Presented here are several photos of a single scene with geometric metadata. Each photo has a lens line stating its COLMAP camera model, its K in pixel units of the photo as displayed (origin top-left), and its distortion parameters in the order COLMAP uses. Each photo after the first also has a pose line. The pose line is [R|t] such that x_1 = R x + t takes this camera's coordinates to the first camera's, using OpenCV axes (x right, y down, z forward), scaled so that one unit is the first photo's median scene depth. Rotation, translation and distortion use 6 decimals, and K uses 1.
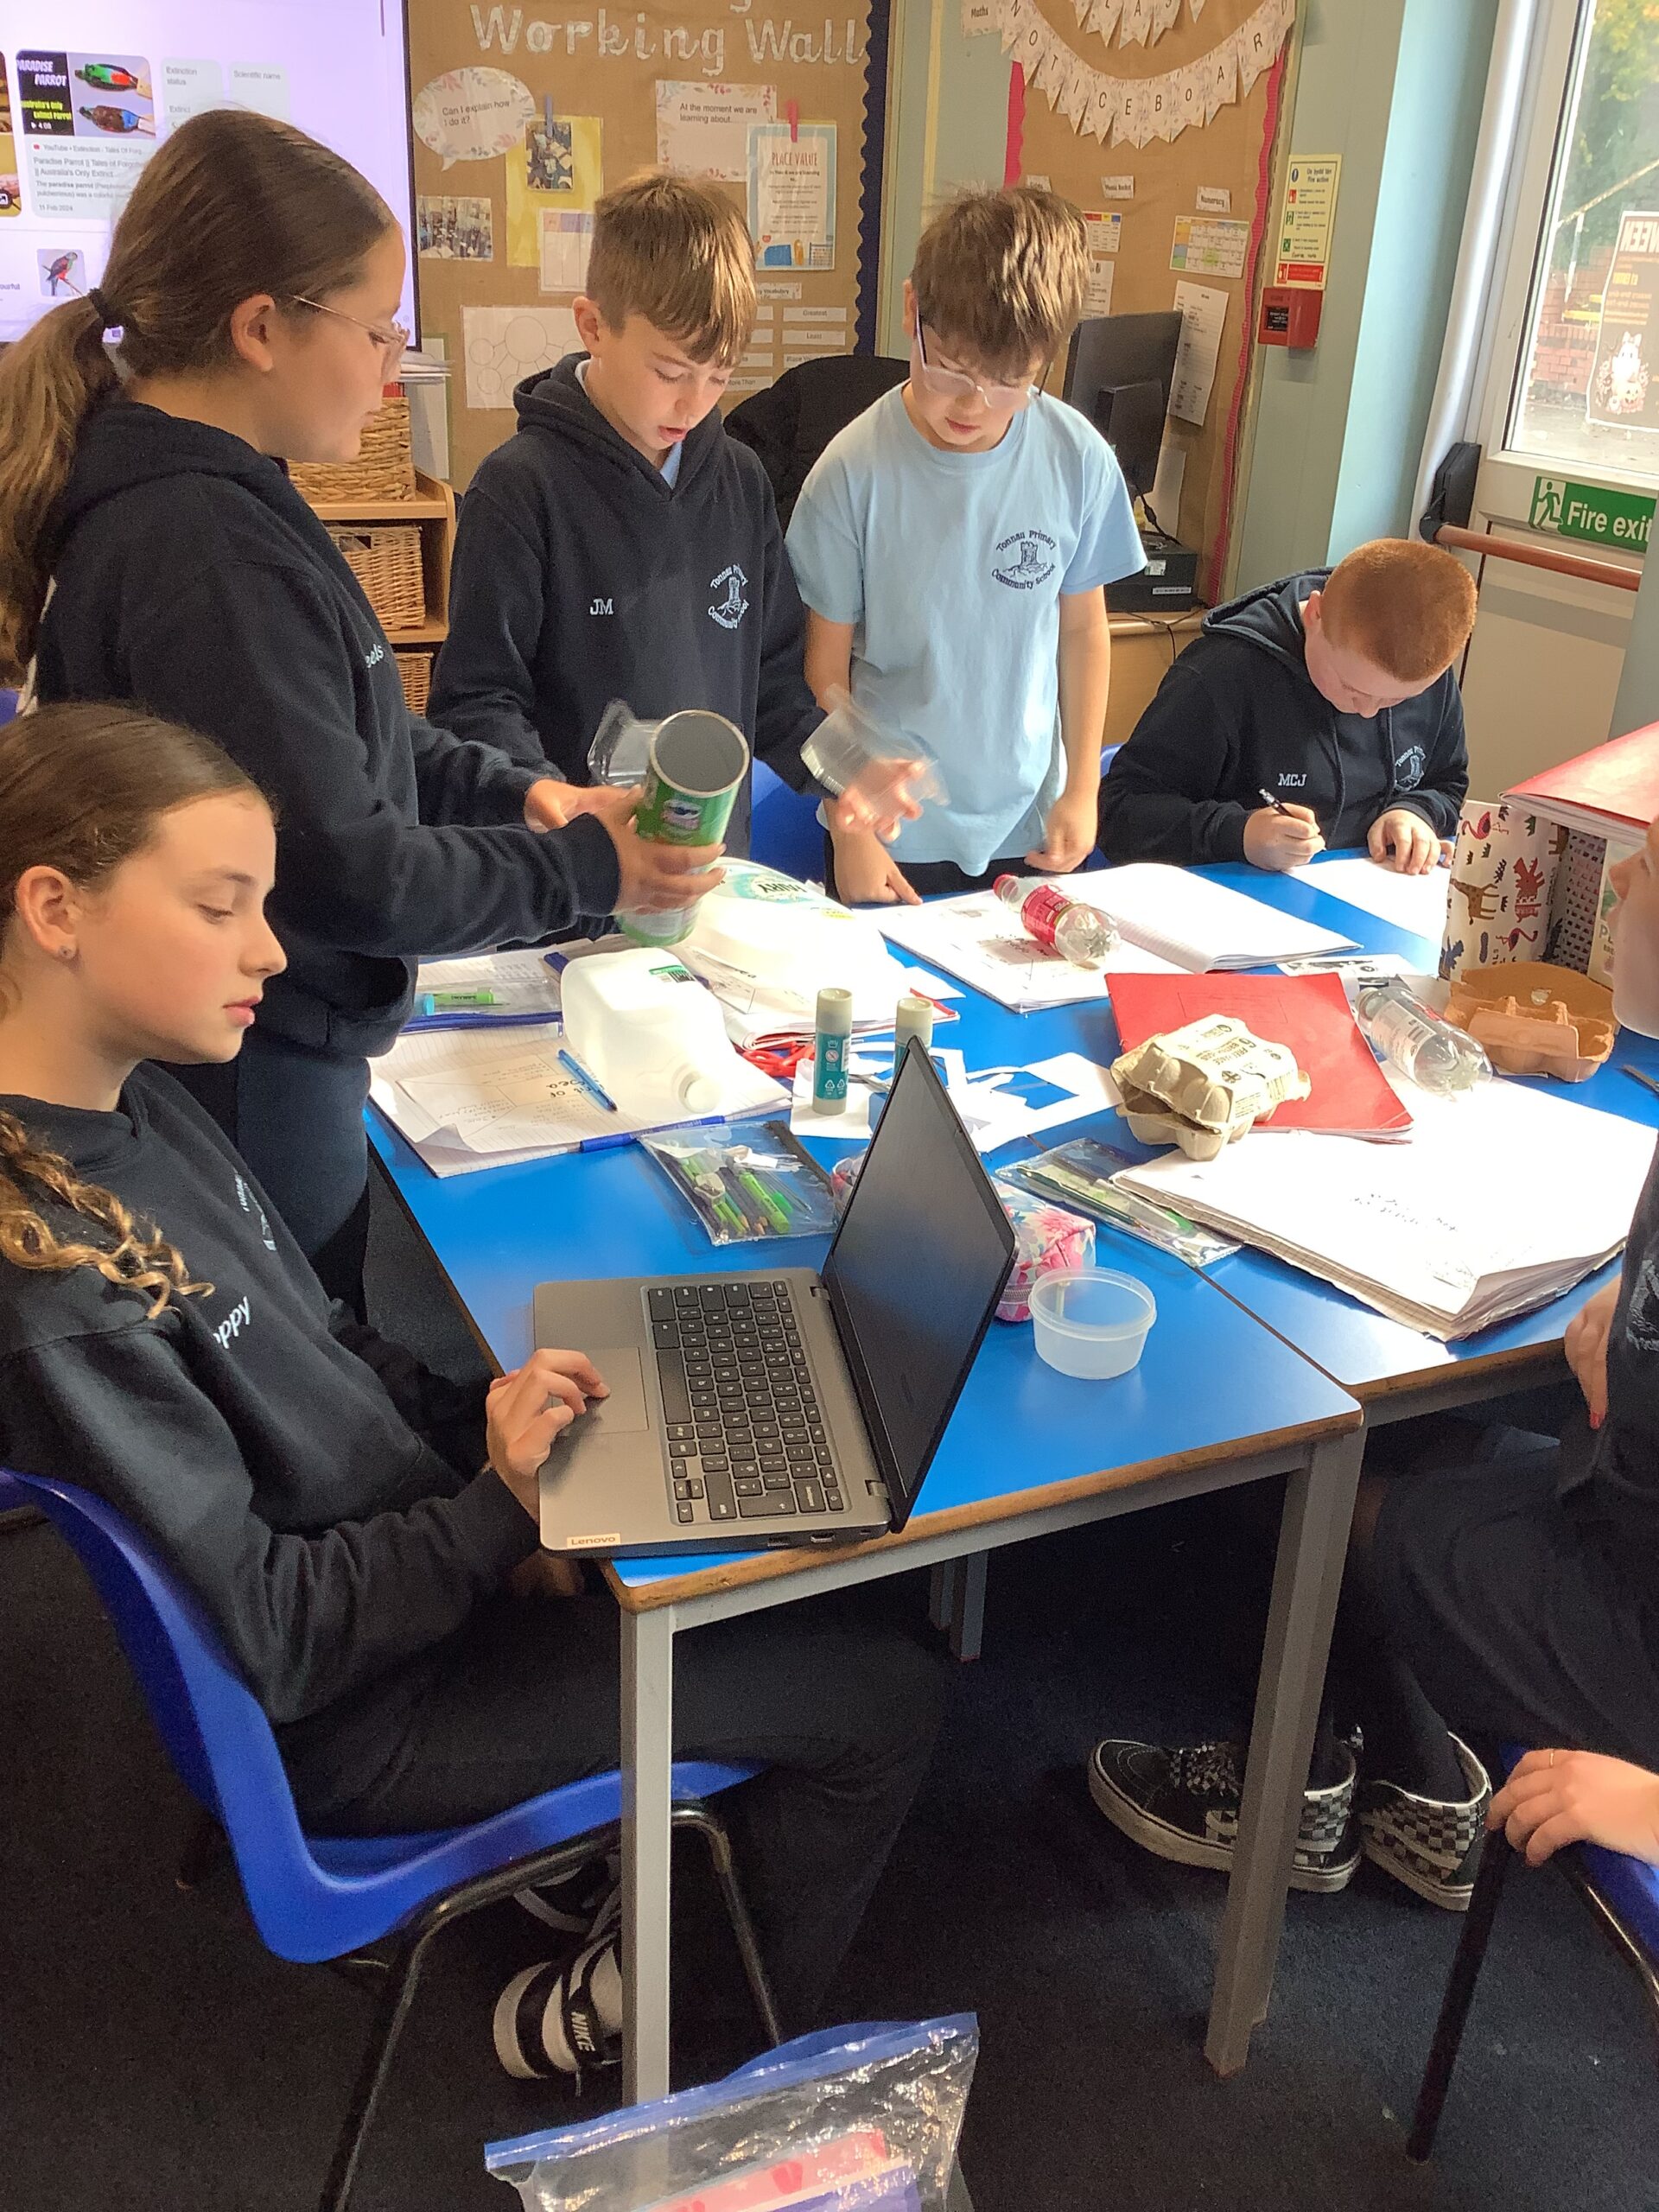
lens RADIAL K [[2064.2, 0, 826.8], [0, 2064.2, 1110.3], [0, 0, 1]] dist [0.023594, 0.000000]
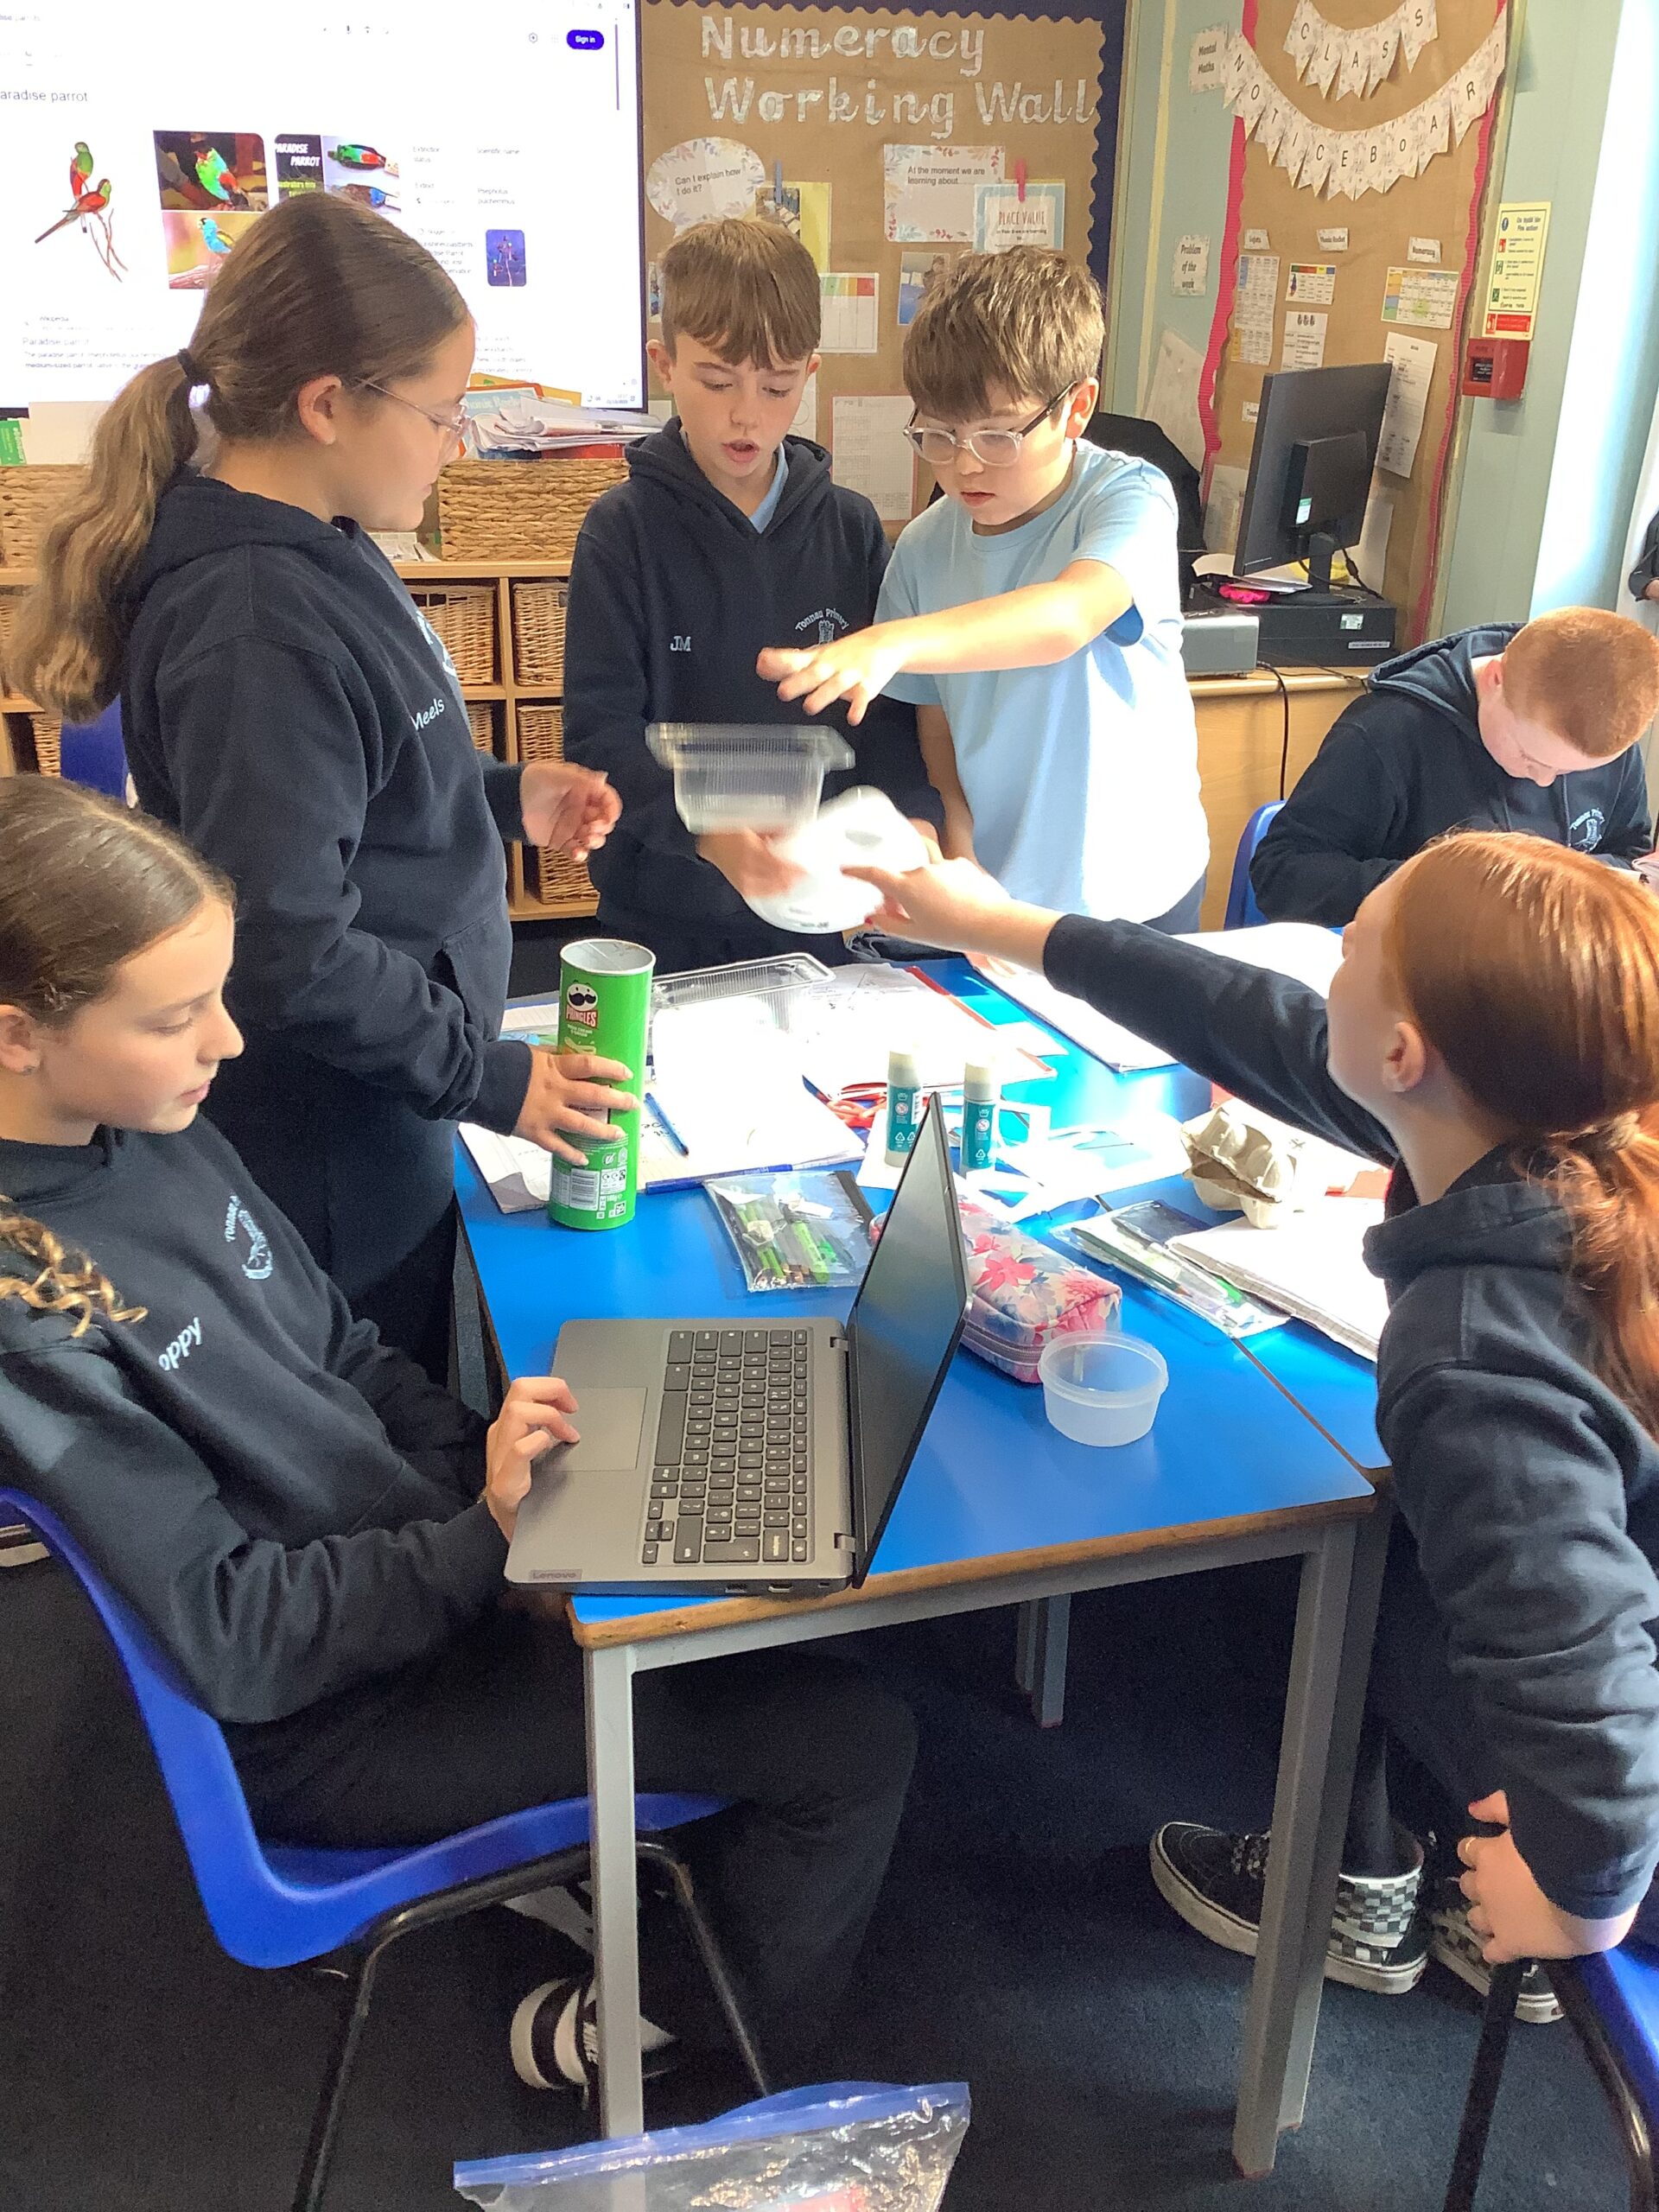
lens RADIAL K [[2064.2, 0, 825.3], [0, 2064.2, 1101.1], [0, 0, 1]] dist [0.023594, 0.000000]
pose [[0.990156, 0.036298, -0.135178, 0.112030], [-0.039669, 0.998963, -0.022323, -0.006626], [0.134227, 0.027466, 0.990570, -0.001822]]
